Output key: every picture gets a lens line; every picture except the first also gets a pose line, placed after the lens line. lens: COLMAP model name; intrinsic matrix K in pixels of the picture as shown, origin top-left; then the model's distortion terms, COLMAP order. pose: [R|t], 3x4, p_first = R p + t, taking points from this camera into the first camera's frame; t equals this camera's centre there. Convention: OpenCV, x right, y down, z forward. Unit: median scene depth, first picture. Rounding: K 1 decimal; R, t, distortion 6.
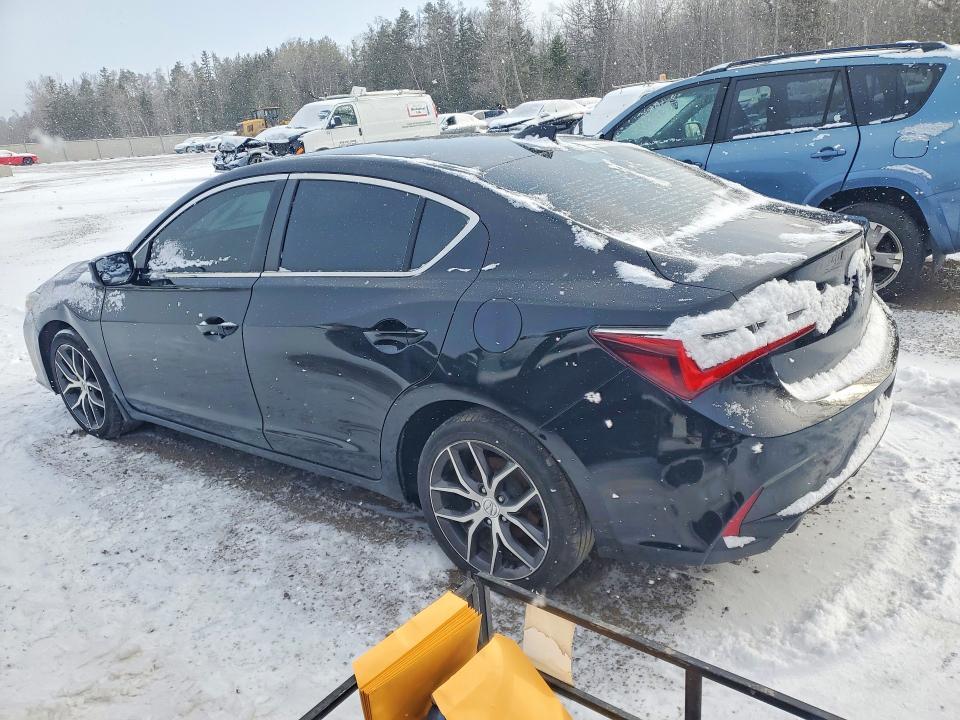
lens RADIAL K [[768.6, 0, 480.0], [0, 768.6, 360.0], [0, 0, 1]] dist [0.038548, -0.008321]
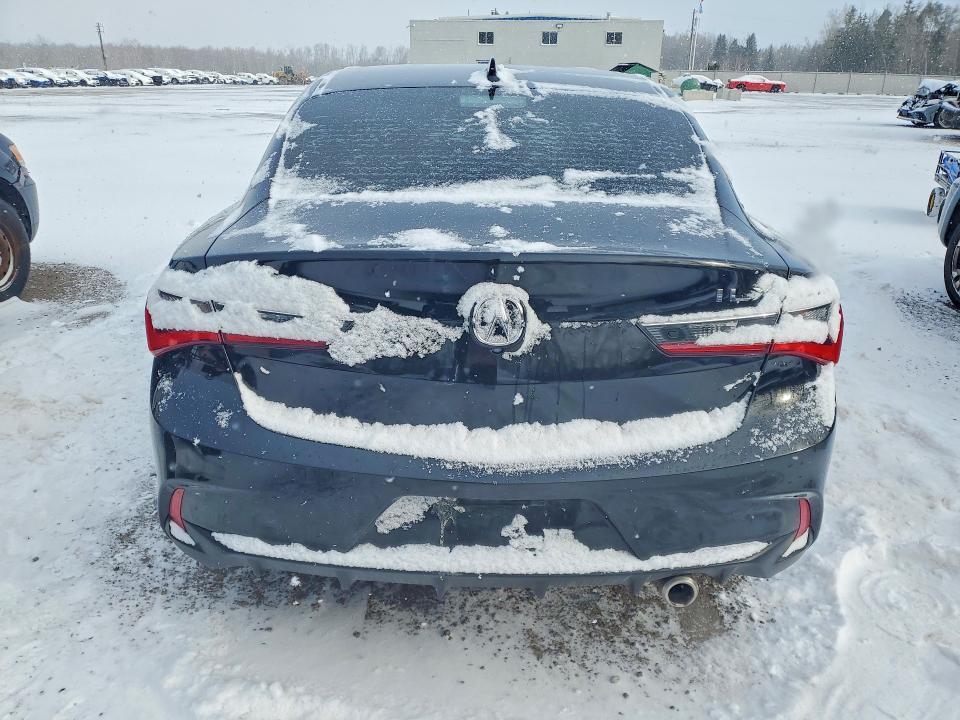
lens RADIAL K [[768.6, 0, 480.0], [0, 768.6, 360.0], [0, 0, 1]] dist [0.038548, -0.008321]
pose [[0.584908, 0.366658, -0.723495, 0.955832], [-0.311652, 0.925114, 0.216881, -0.215638], [0.748837, 0.098623, 0.655376, 0.569390]]
